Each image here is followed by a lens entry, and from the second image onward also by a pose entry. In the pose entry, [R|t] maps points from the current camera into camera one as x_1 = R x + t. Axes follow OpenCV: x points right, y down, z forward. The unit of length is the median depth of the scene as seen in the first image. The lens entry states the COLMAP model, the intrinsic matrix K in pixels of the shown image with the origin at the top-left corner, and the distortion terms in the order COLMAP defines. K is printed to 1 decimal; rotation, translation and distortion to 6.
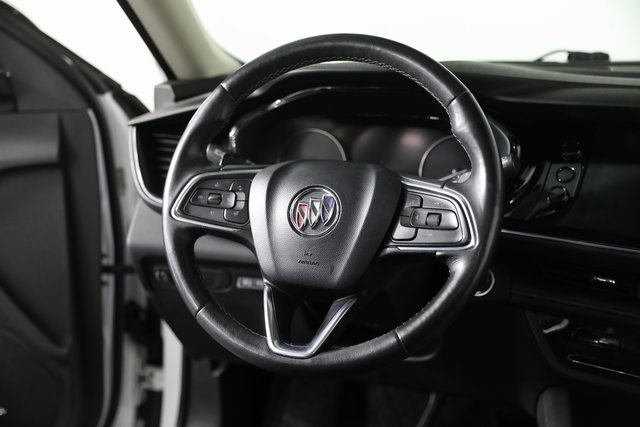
lens RADIAL K [[694.9, 0, 320.0], [0, 694.9, 213.5], [0, 0, 1]] dist [0.007366, 0.023195]
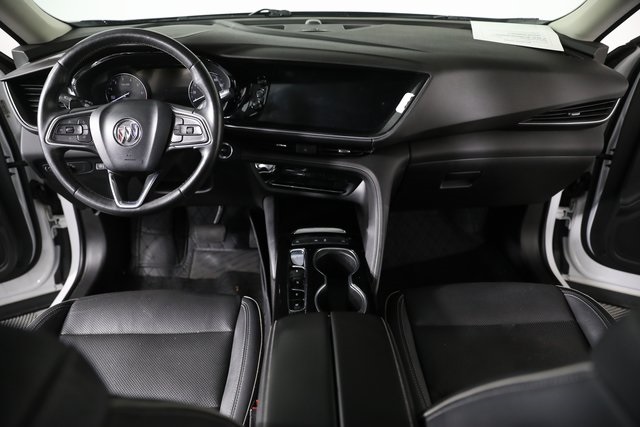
lens RADIAL K [[431.0, 0, 320.0], [0, 431.0, 213.5], [0, 0, 1]] dist [-0.106227, 0.073309]
pose [[0.934403, -0.174156, 0.310743, 0.081557], [0.071951, 0.946631, 0.314185, -0.110625], [-0.348877, -0.271217, 0.897065, -0.263911]]
